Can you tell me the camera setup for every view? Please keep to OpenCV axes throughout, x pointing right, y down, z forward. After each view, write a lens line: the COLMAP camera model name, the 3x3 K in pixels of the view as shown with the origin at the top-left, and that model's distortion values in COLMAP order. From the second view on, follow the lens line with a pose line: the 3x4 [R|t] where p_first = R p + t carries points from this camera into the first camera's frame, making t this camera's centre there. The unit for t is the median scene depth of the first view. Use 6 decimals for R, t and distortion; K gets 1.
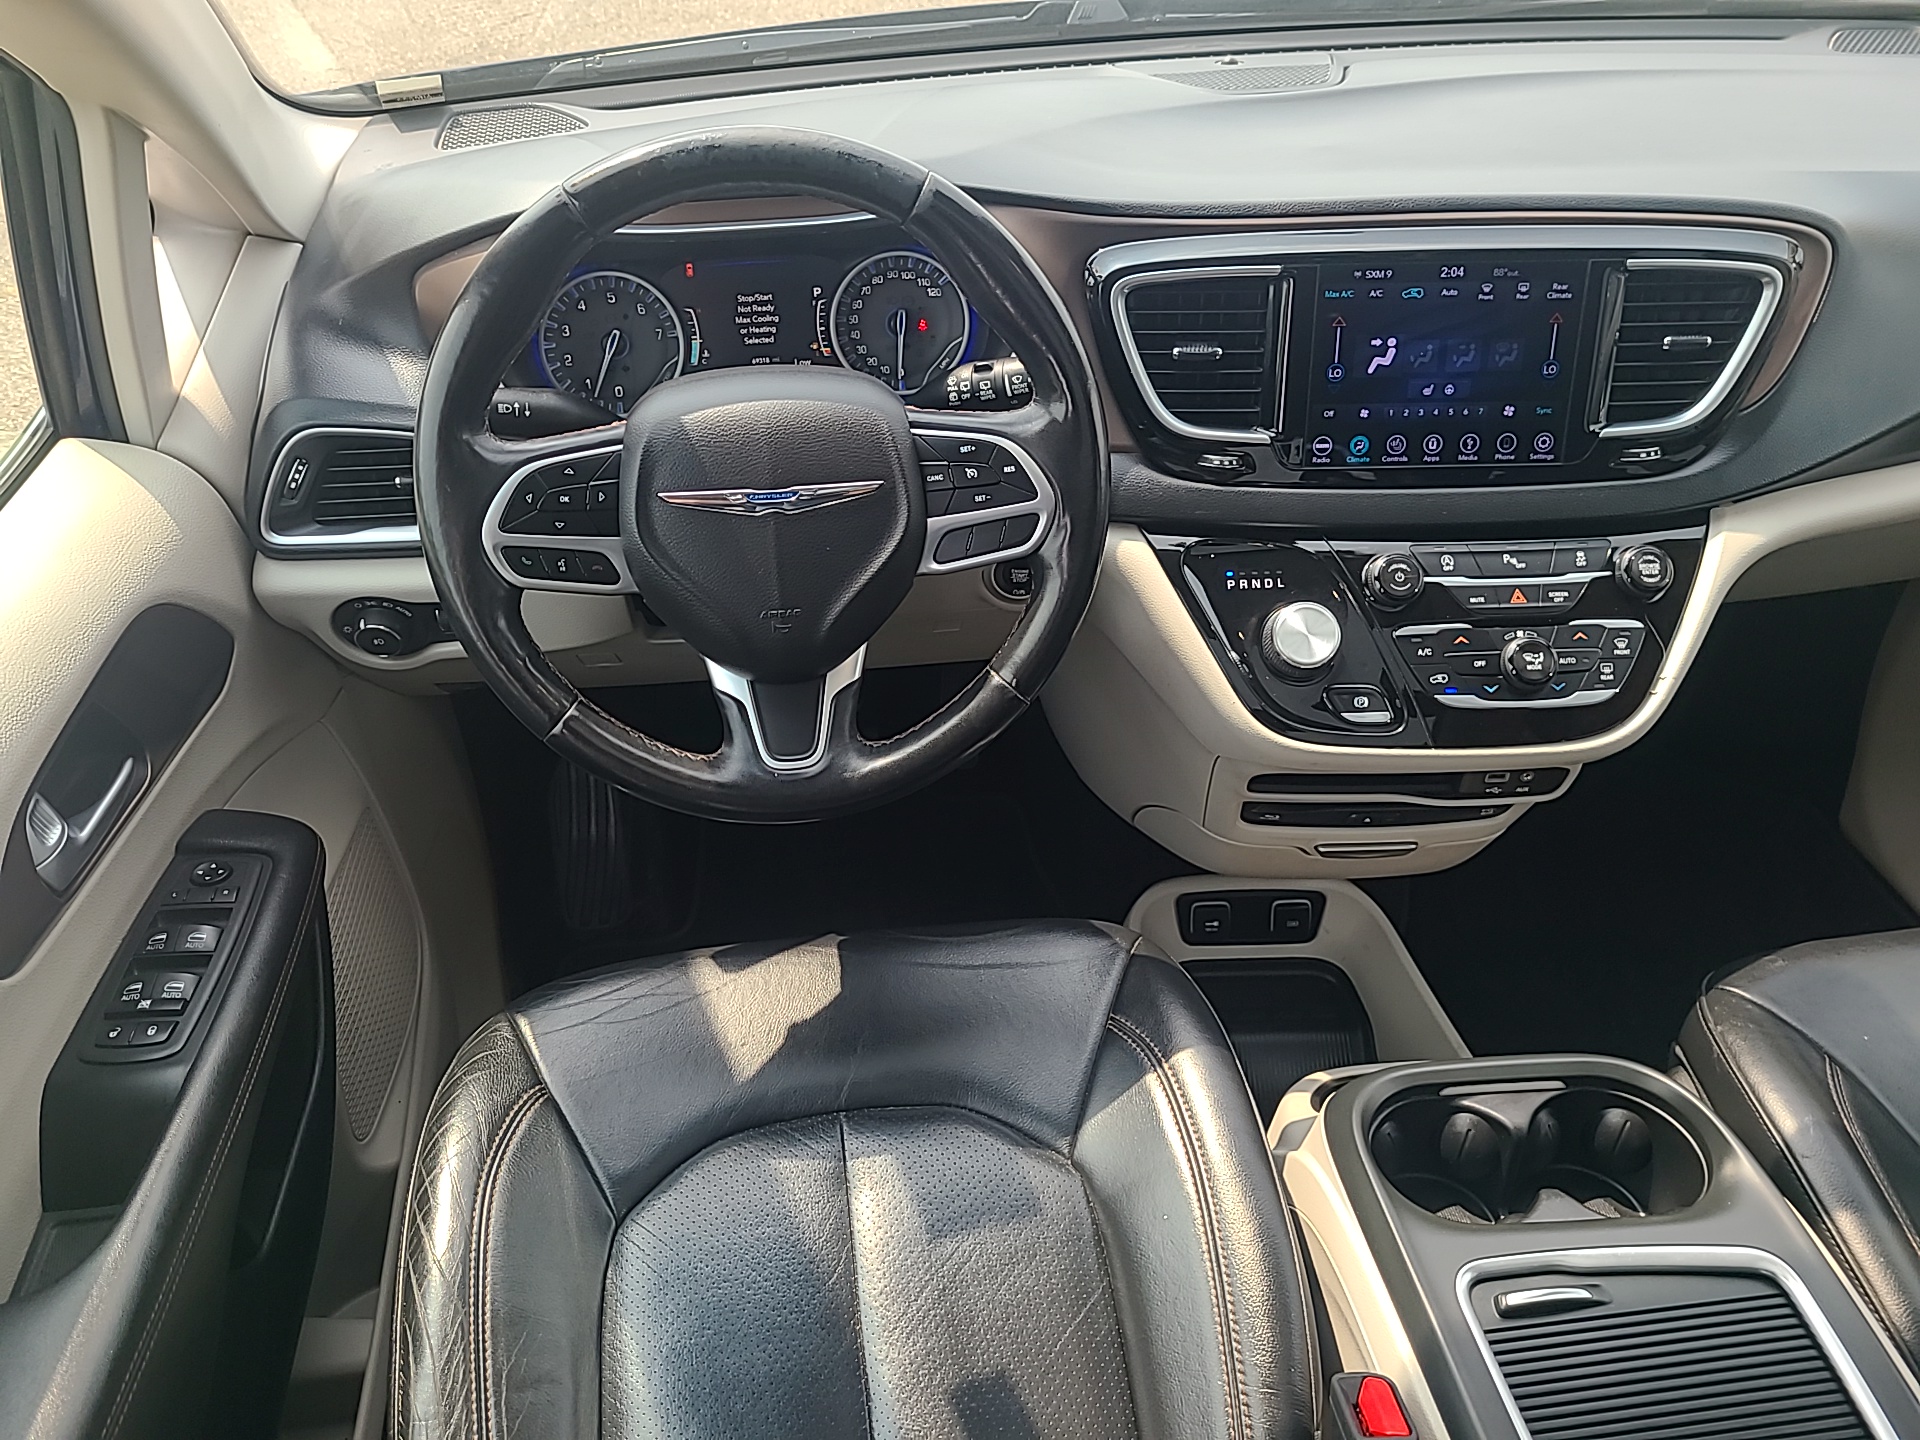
lens RADIAL K [[1446.1, 0, 946.0], [0, 1446.1, 728.4], [0, 0, 1]] dist [0.012257, -0.000390]
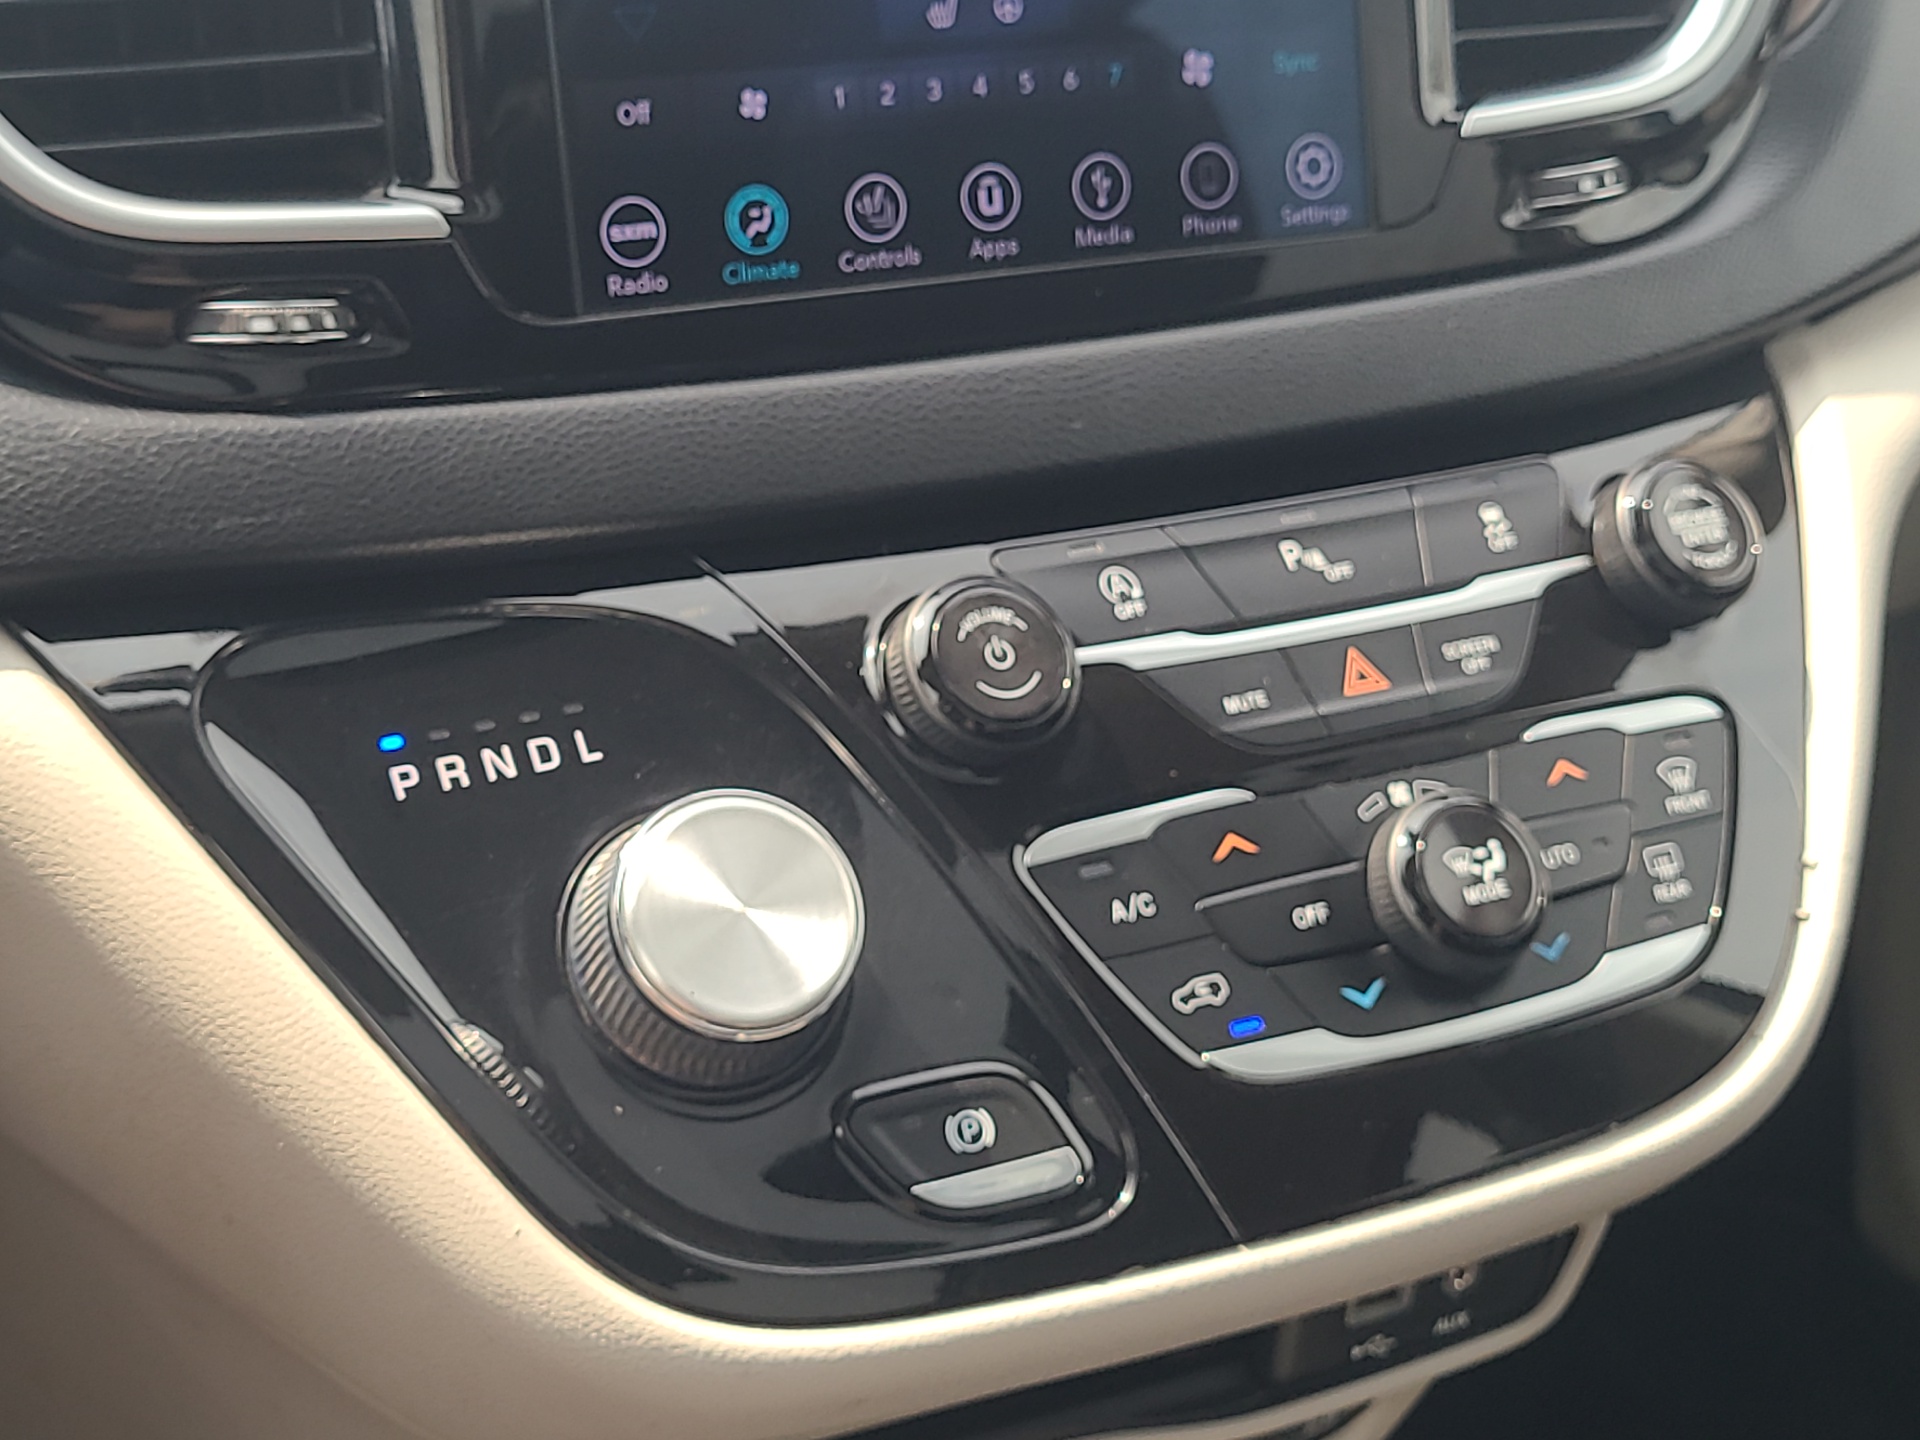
lens RADIAL K [[3331.8, 0, 971.0], [0, 3331.8, 737.8], [0, 0, 1]] dist [0.057214, 0.000000]
pose [[0.892506, -0.146628, 0.426535, 0.035456], [0.218611, 0.967807, -0.124735, -0.011352], [-0.394514, 0.204572, 0.895828, 0.431345]]
